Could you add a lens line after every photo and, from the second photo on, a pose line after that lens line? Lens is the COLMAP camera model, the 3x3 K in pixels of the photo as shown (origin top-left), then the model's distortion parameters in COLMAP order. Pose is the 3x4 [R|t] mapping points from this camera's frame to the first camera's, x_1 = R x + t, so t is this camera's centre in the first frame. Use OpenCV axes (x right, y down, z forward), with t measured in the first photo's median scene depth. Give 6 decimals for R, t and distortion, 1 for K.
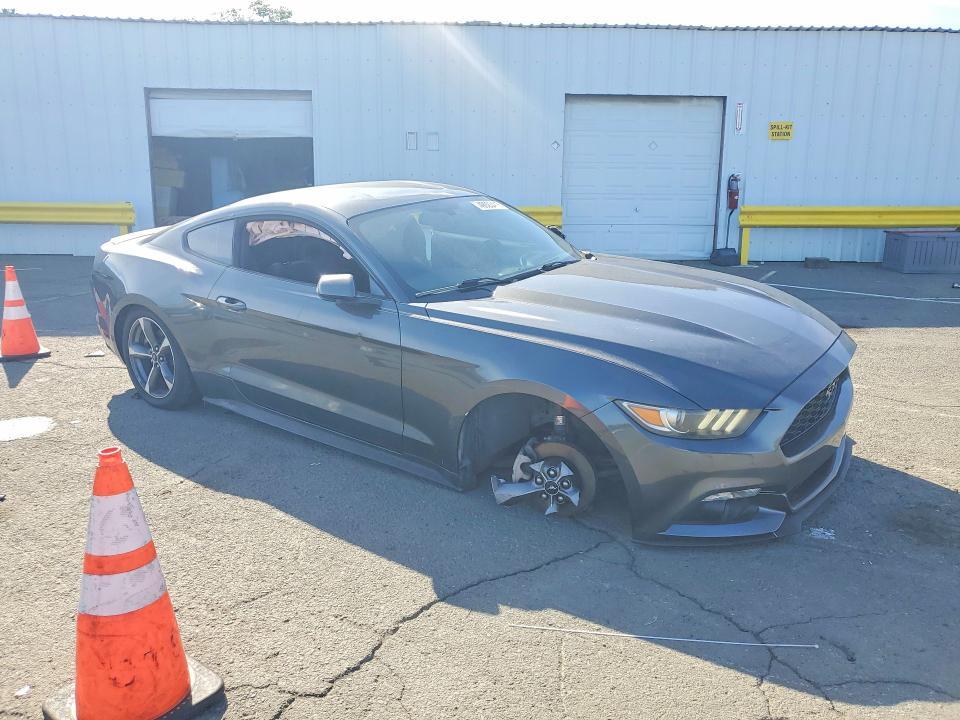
lens RADIAL K [[774.2, 0, 478.6], [0, 774.2, 357.2], [0, 0, 1]] dist [0.033681, -0.002599]
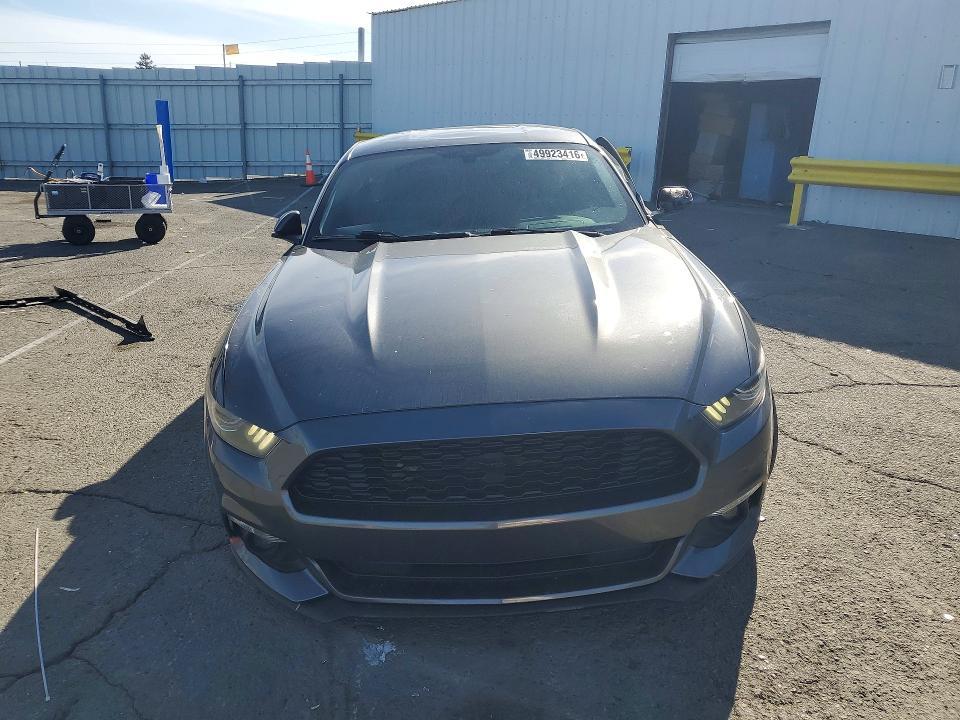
lens RADIAL K [[774.2, 0, 475.4], [0, 774.2, 357.0], [0, 0, 1]] dist [0.033681, -0.002599]
pose [[0.585384, 0.248699, -0.771670, 0.309613], [-0.202532, 0.966471, 0.157841, -0.048685], [0.785052, 0.063890, 0.616127, 0.206405]]
